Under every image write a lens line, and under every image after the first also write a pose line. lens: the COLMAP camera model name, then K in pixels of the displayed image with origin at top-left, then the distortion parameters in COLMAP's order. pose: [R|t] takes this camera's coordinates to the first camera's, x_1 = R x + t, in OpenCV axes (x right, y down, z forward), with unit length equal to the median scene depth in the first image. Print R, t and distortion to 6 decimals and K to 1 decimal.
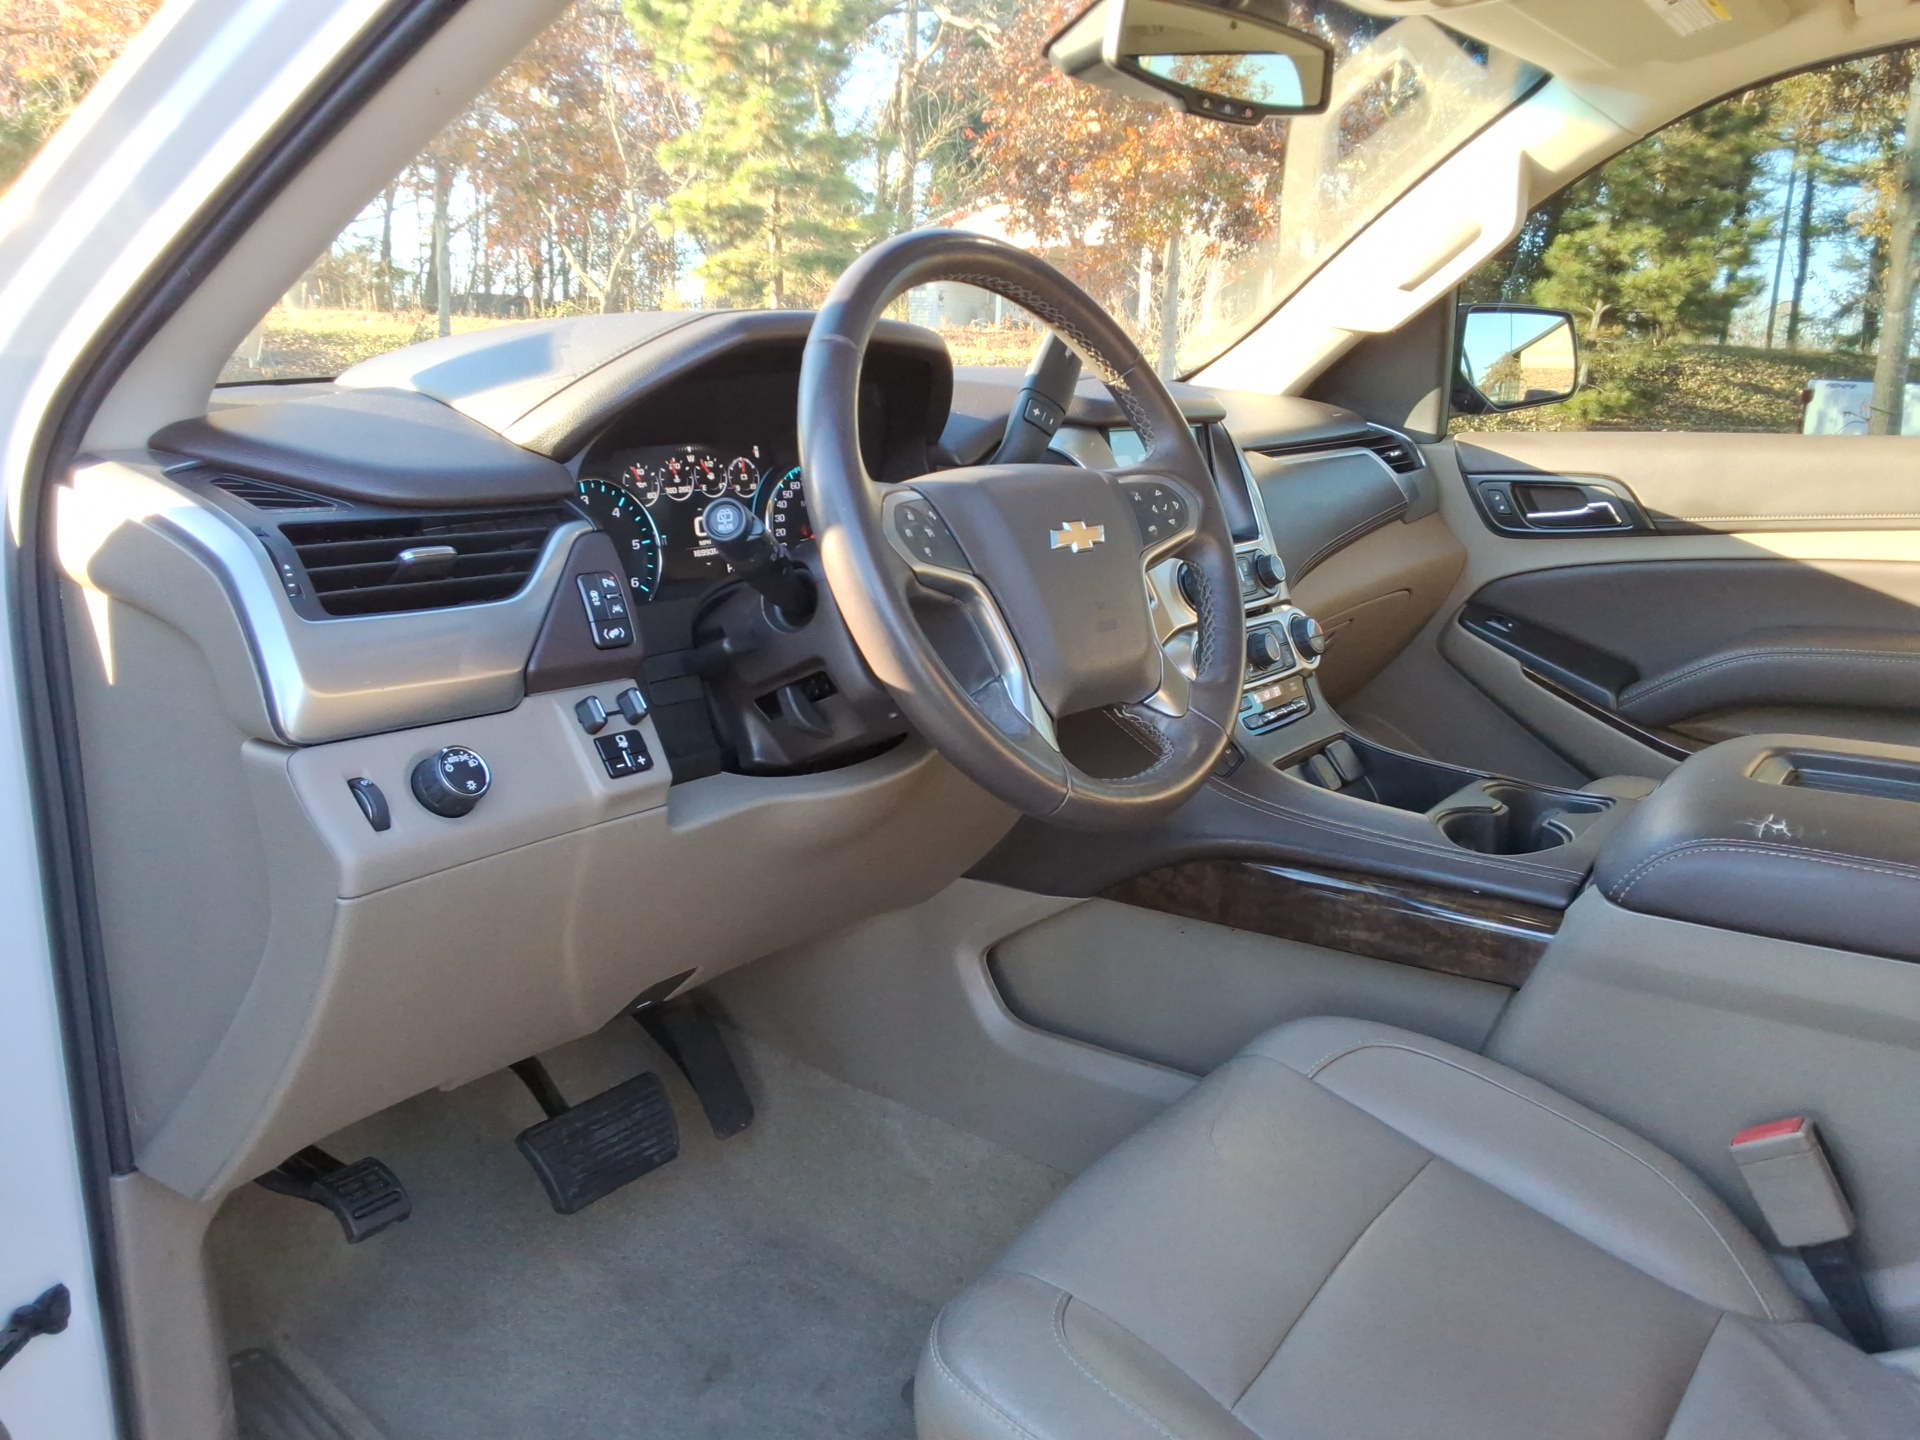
lens RADIAL K [[1554.8, 0, 978.7], [0, 1554.8, 683.6], [0, 0, 1]] dist [0.113125, -0.191480]
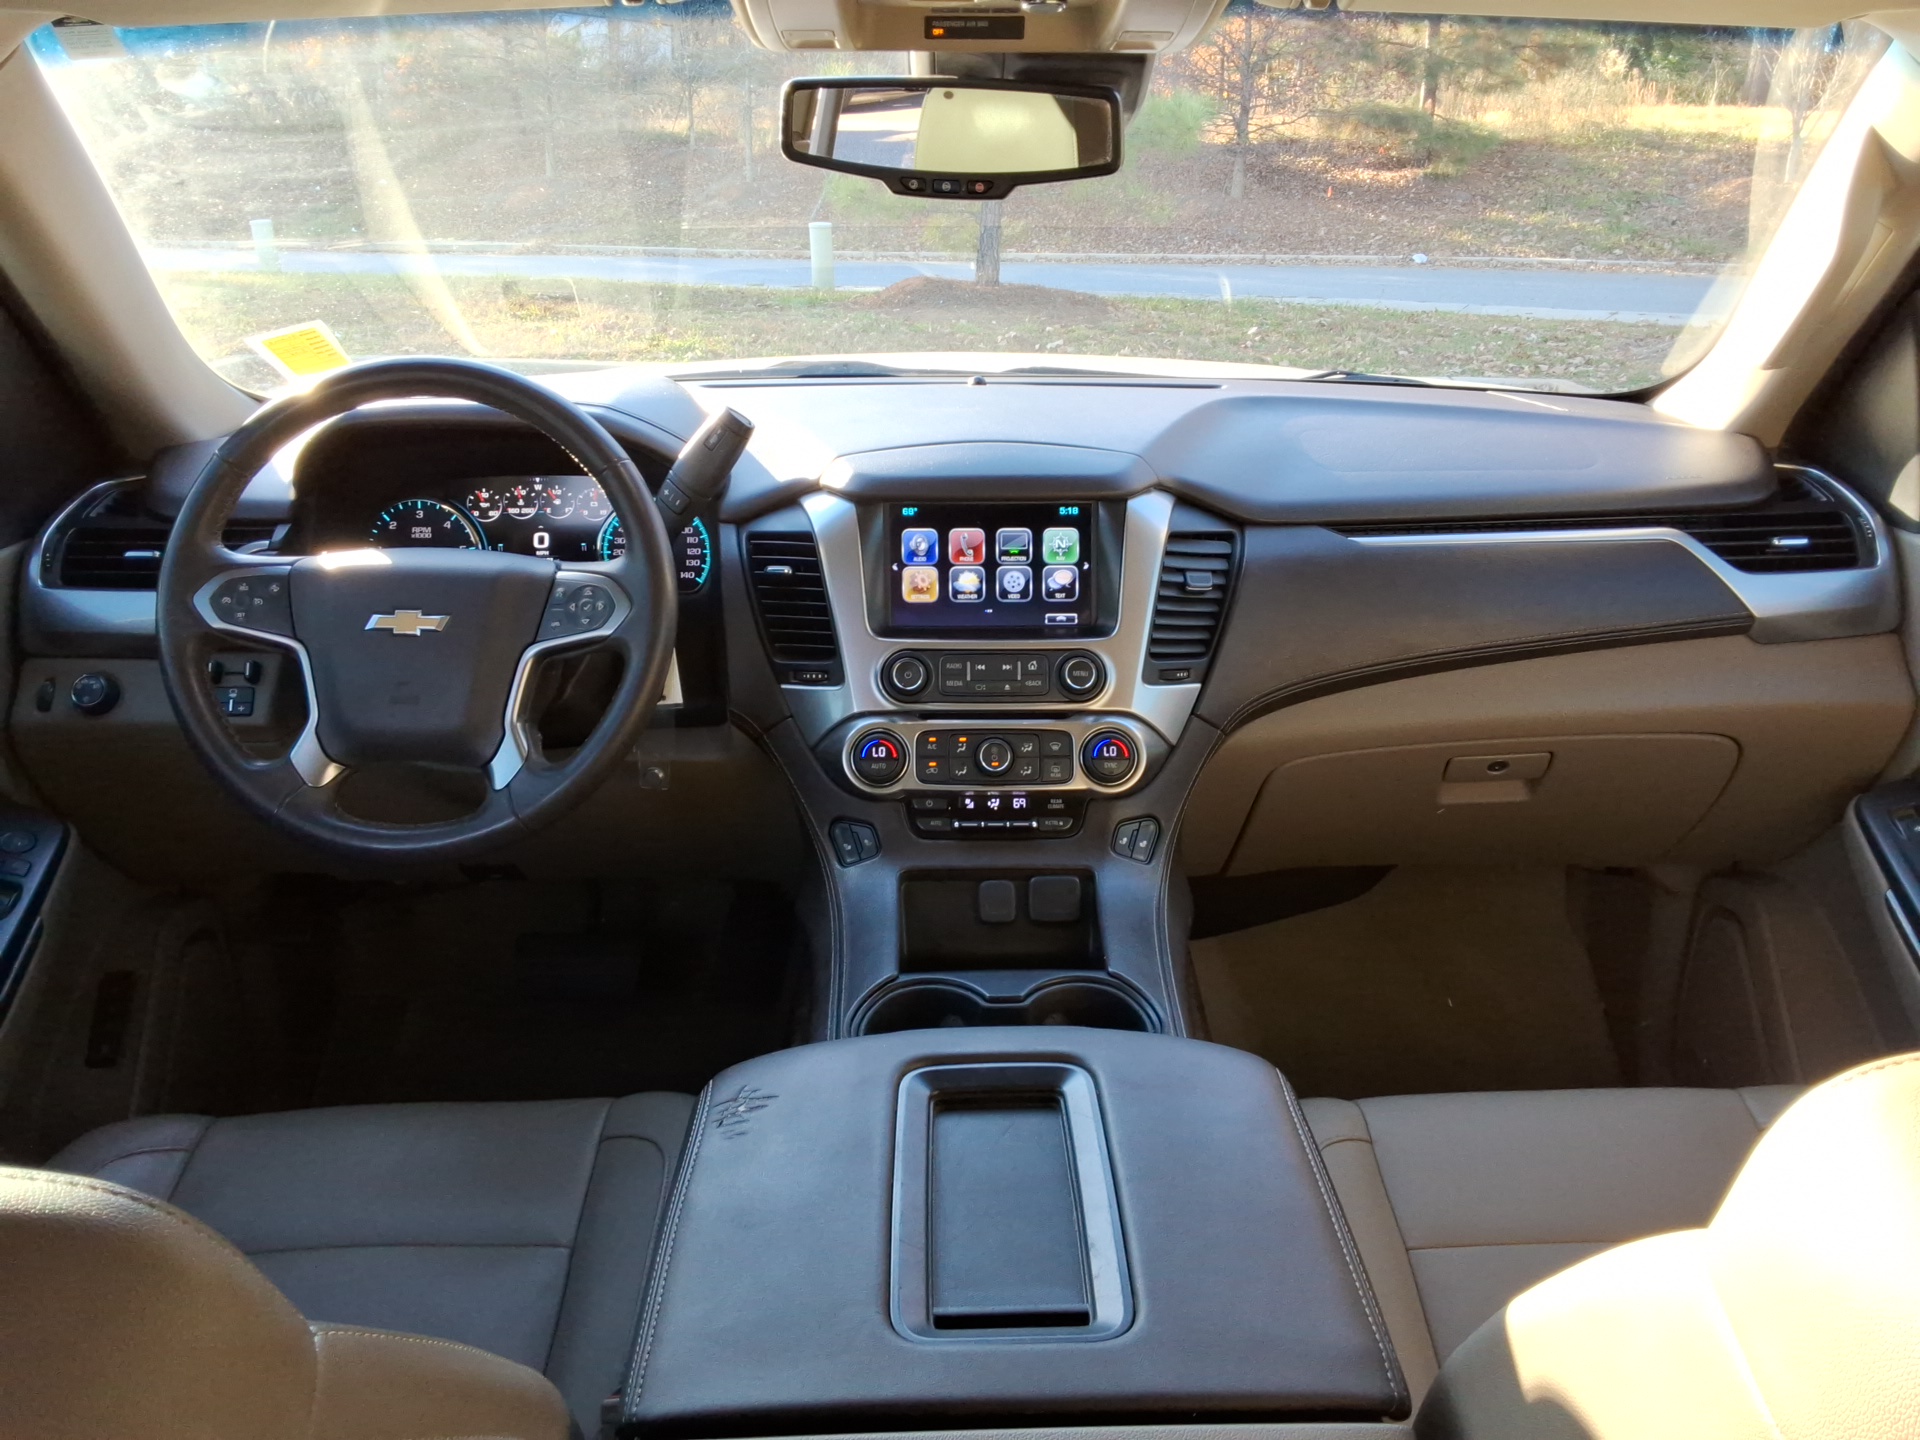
lens RADIAL K [[1560.7, 0, 963.5], [0, 1560.7, 714.9], [0, 0, 1]] dist [0.125548, -0.195433]
pose [[0.596019, 0.263446, -0.758523, 1.145996], [-0.151722, 0.964579, 0.215794, -0.319876], [0.788506, -0.013533, 0.614879, 0.509116]]
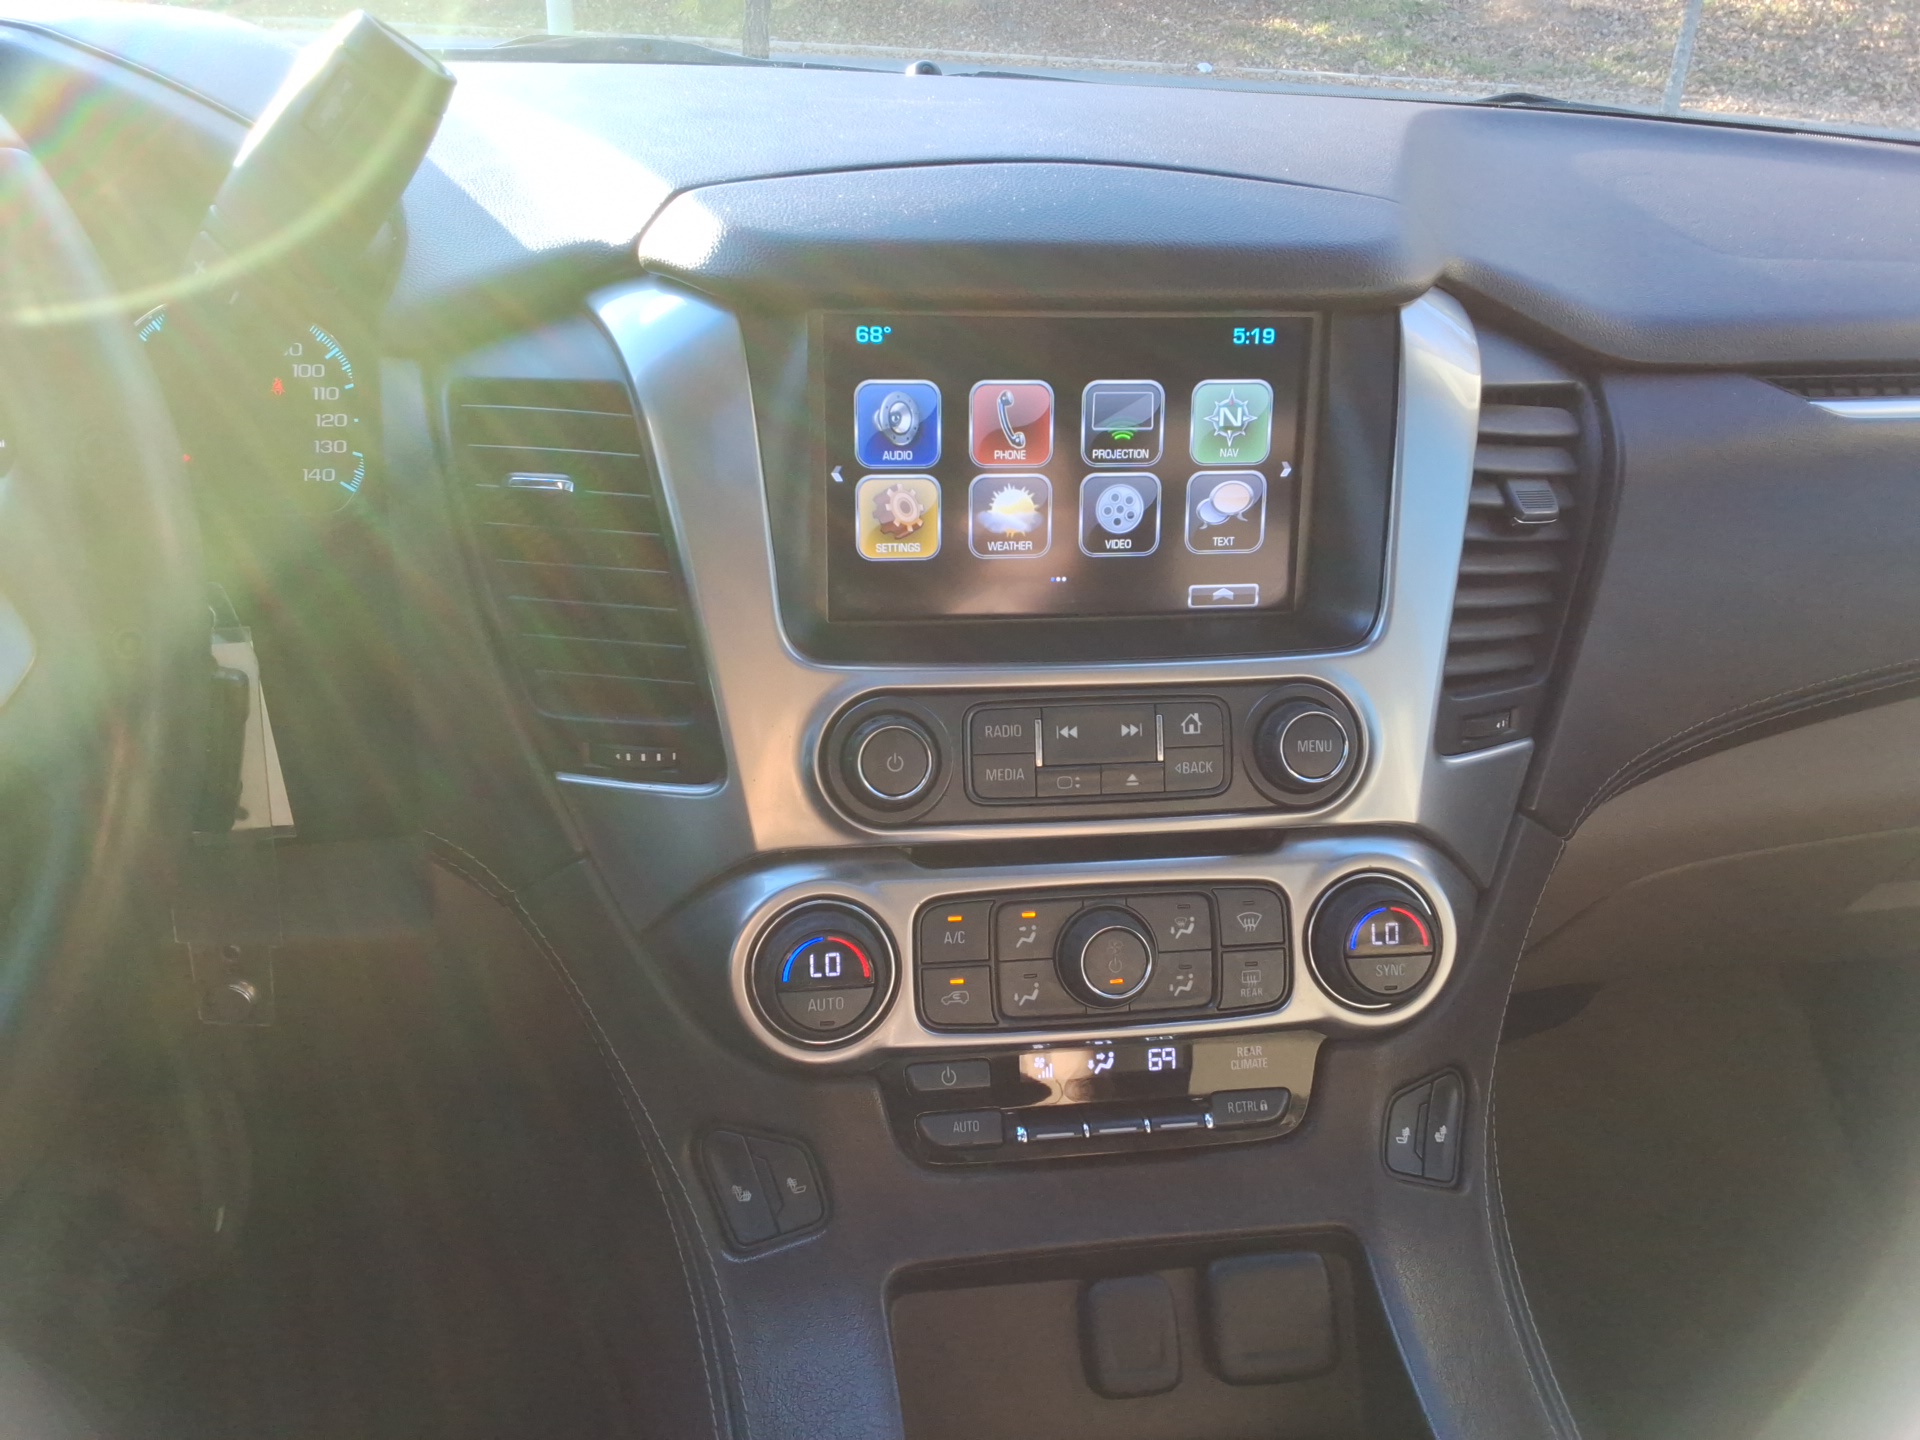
lens RADIAL K [[1560.7, 0, 963.5], [0, 1560.7, 714.9], [0, 0, 1]] dist [0.125548, -0.195433]
pose [[0.705036, 0.327596, -0.628971, 0.494676], [-0.174531, 0.939785, 0.293843, -0.237462], [0.687359, -0.097395, 0.719758, 0.899357]]
